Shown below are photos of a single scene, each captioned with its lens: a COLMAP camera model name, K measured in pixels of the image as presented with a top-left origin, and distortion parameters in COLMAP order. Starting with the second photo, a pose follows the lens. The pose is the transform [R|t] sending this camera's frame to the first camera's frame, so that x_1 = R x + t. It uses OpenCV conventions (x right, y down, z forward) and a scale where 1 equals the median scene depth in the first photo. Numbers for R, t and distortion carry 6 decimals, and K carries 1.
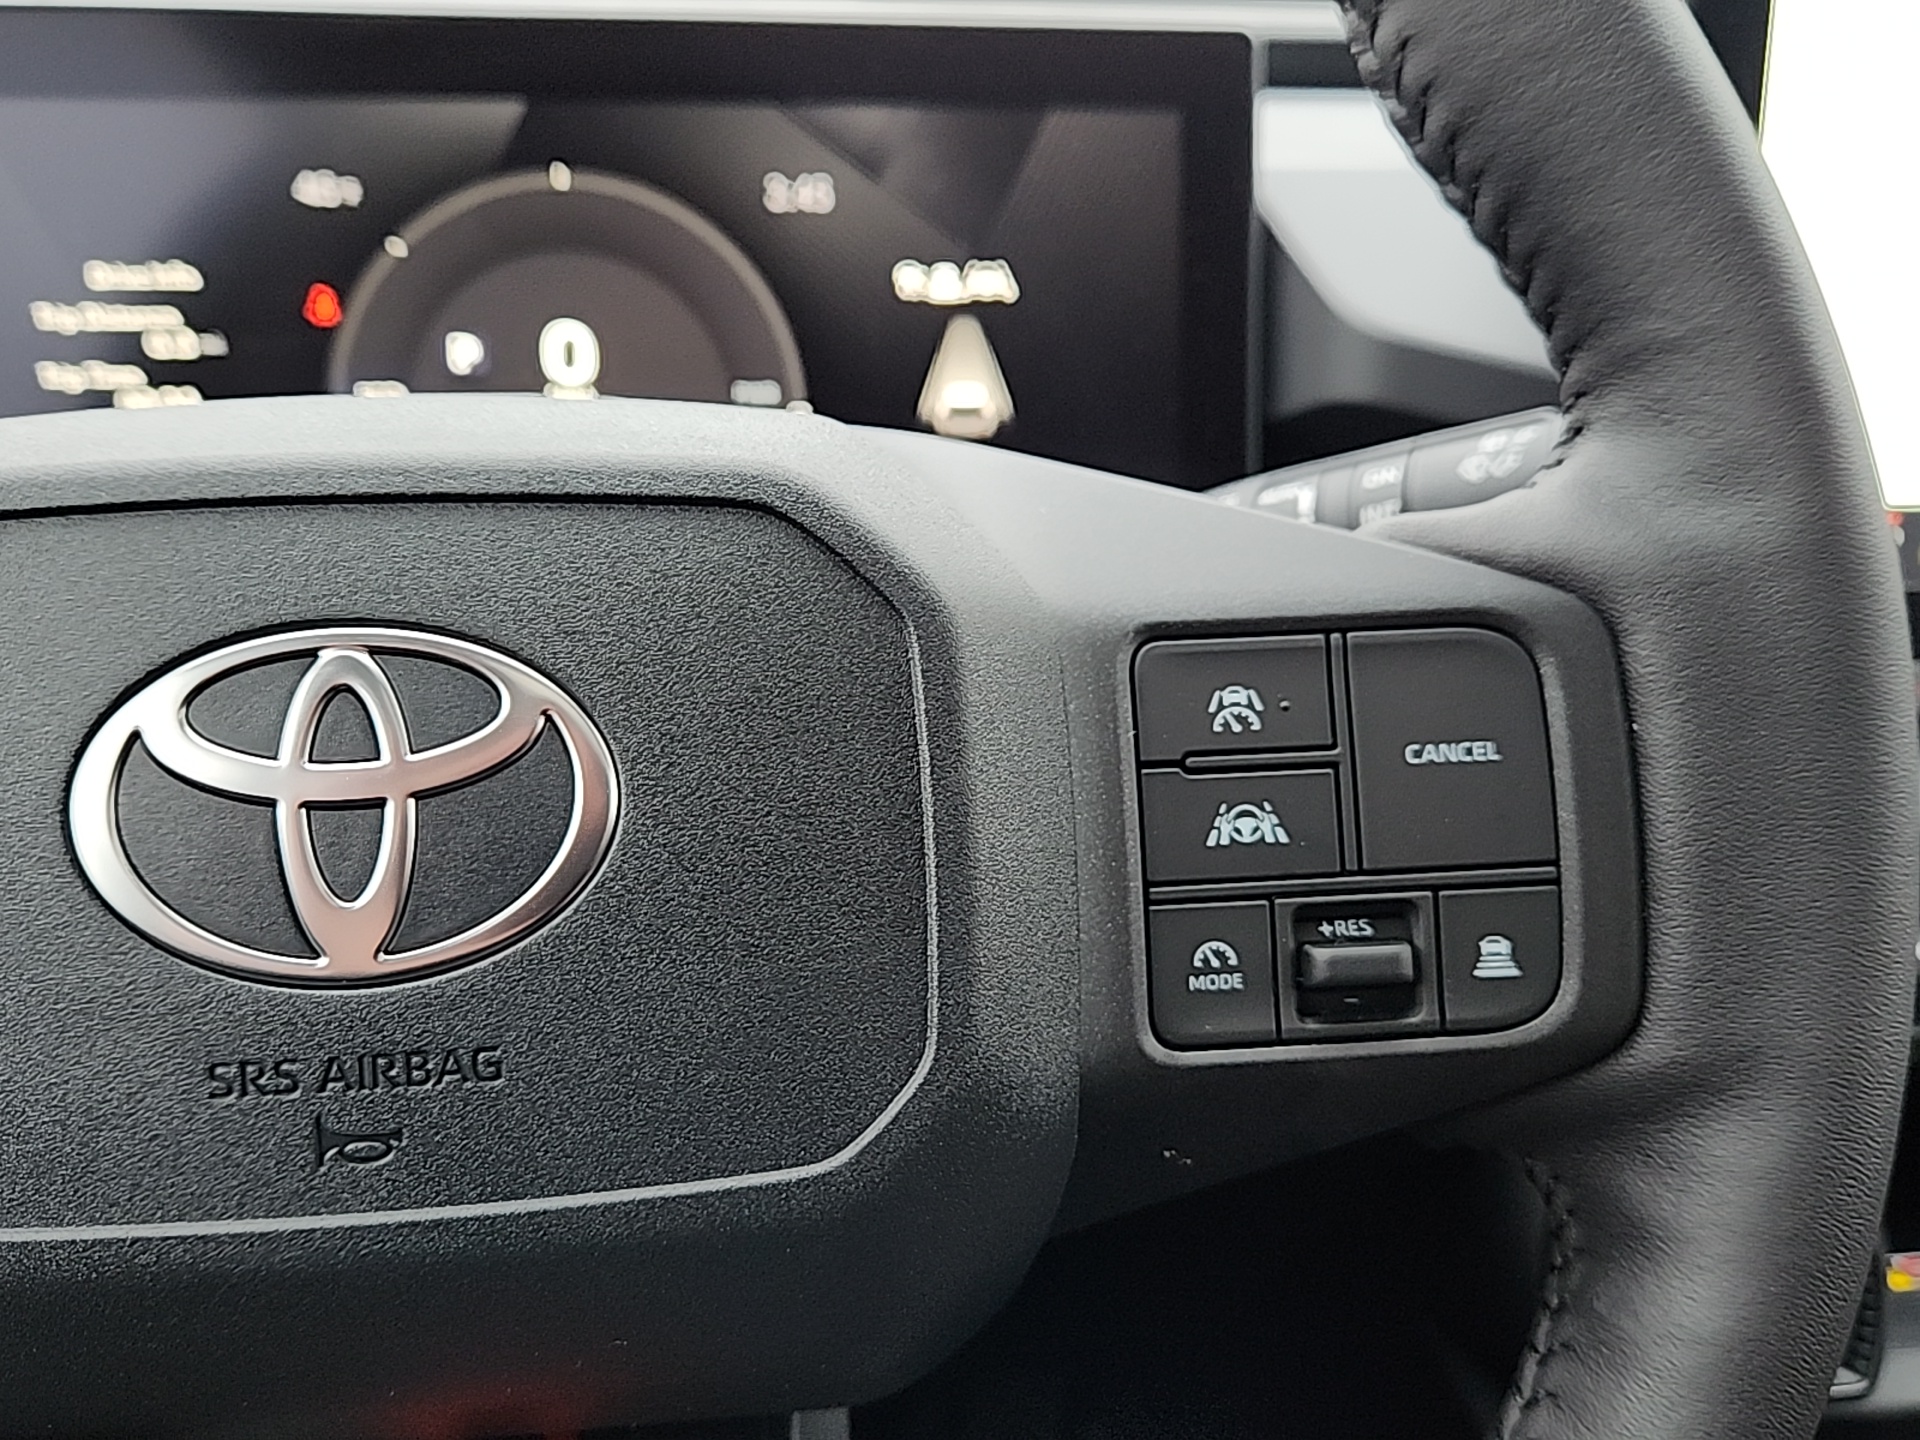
lens RADIAL K [[1757.0, 0, 997.4], [0, 1757.0, 724.0], [0, 0, 1]] dist [0.018408, -0.020731]
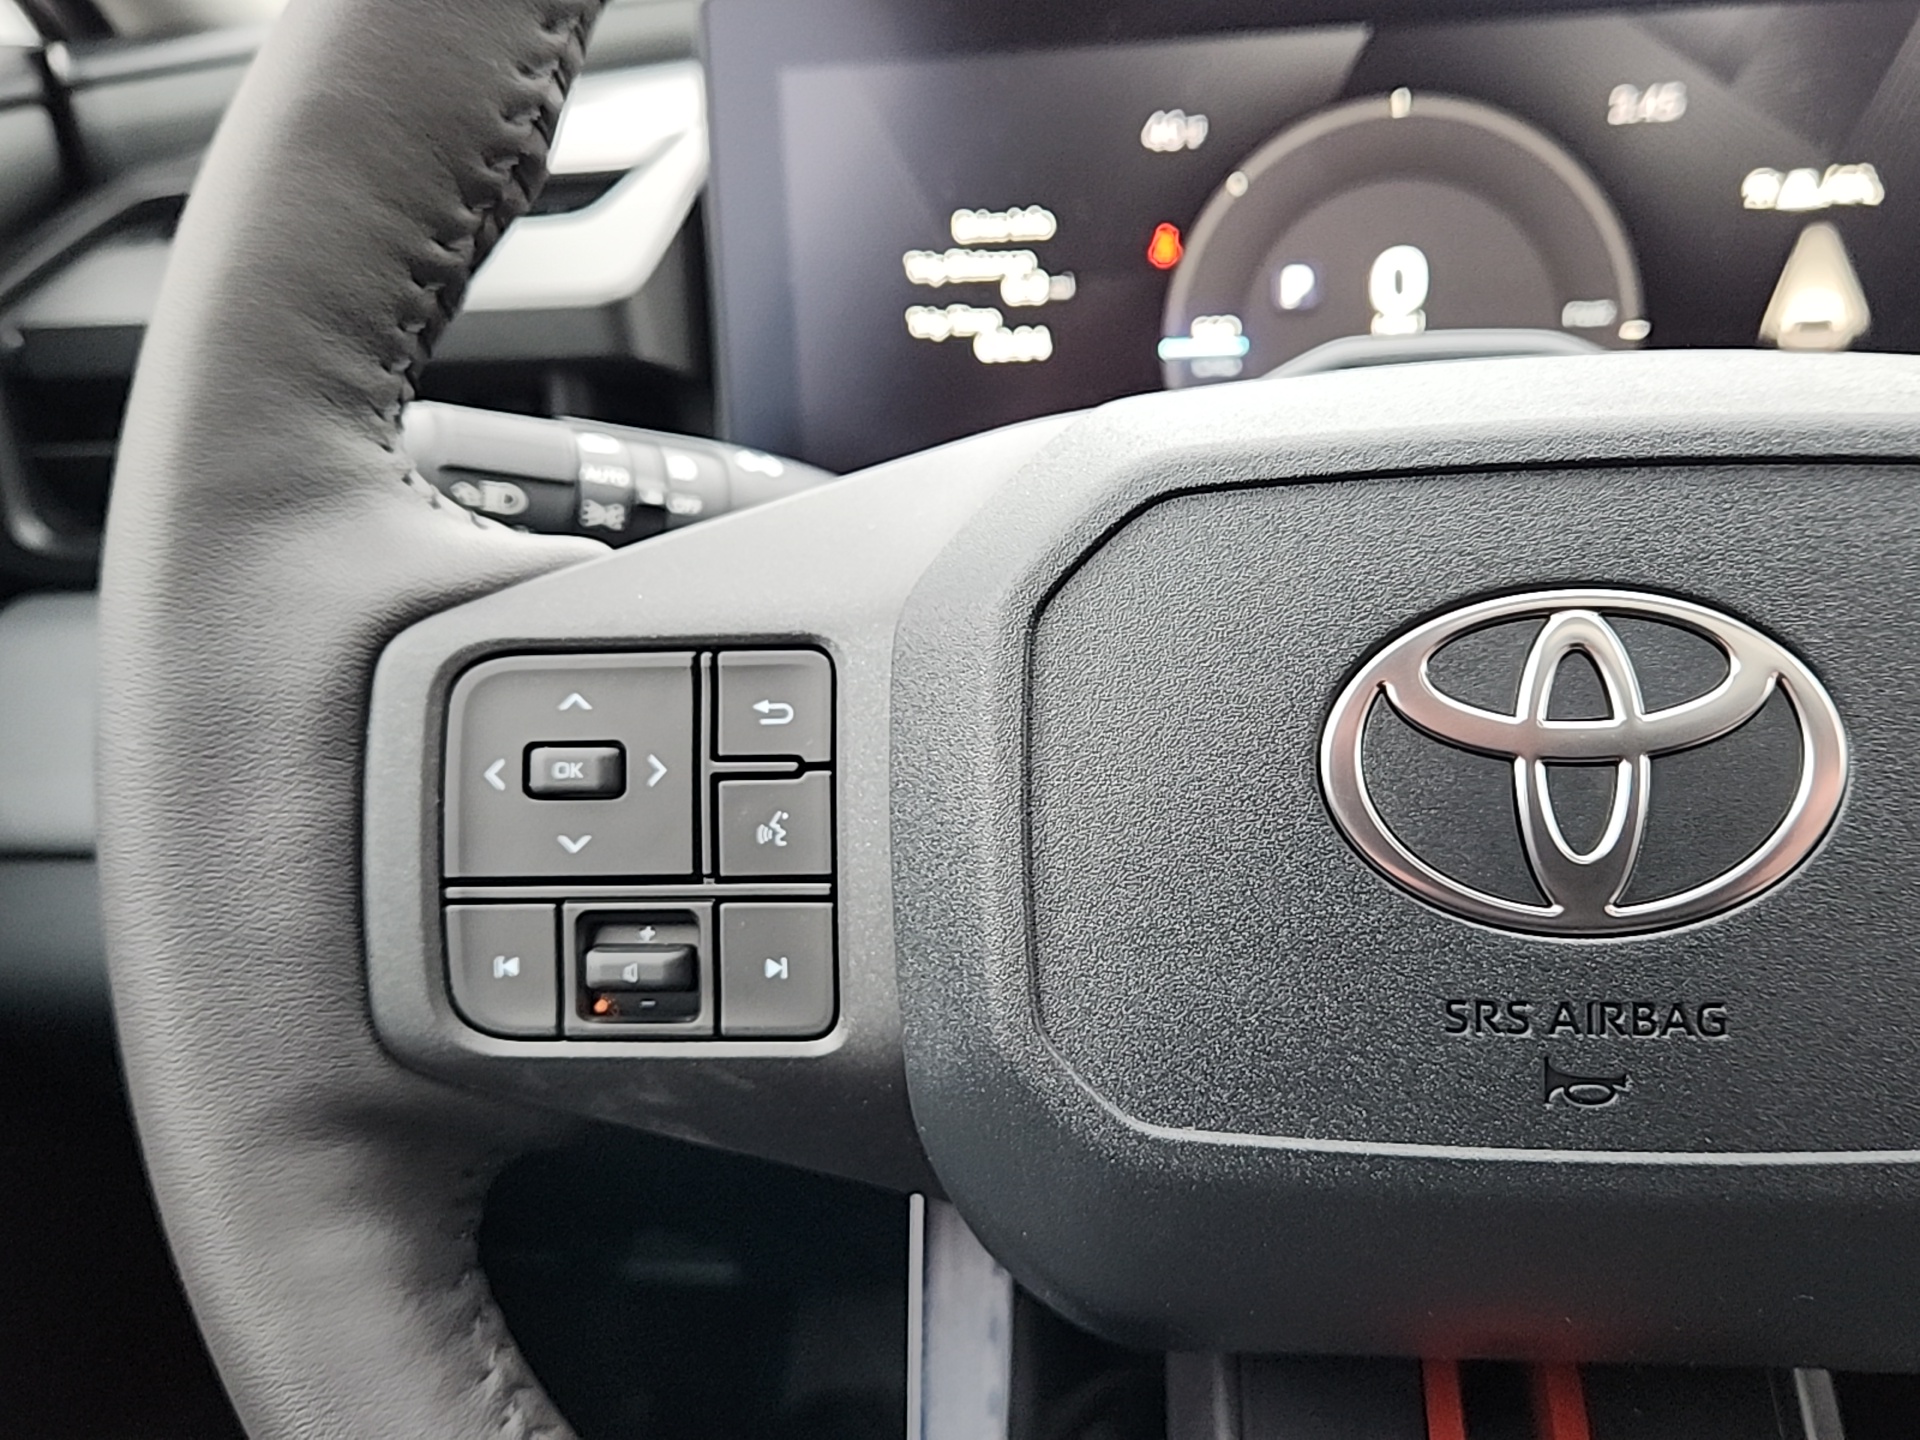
lens RADIAL K [[1757.0, 0, 997.4], [0, 1757.0, 724.0], [0, 0, 1]] dist [0.018408, -0.020731]
pose [[0.960937, 0.031540, -0.274963, -0.412201], [-0.016357, 0.998221, 0.057337, -0.030112], [0.276282, -0.050599, 0.959744, -0.088643]]
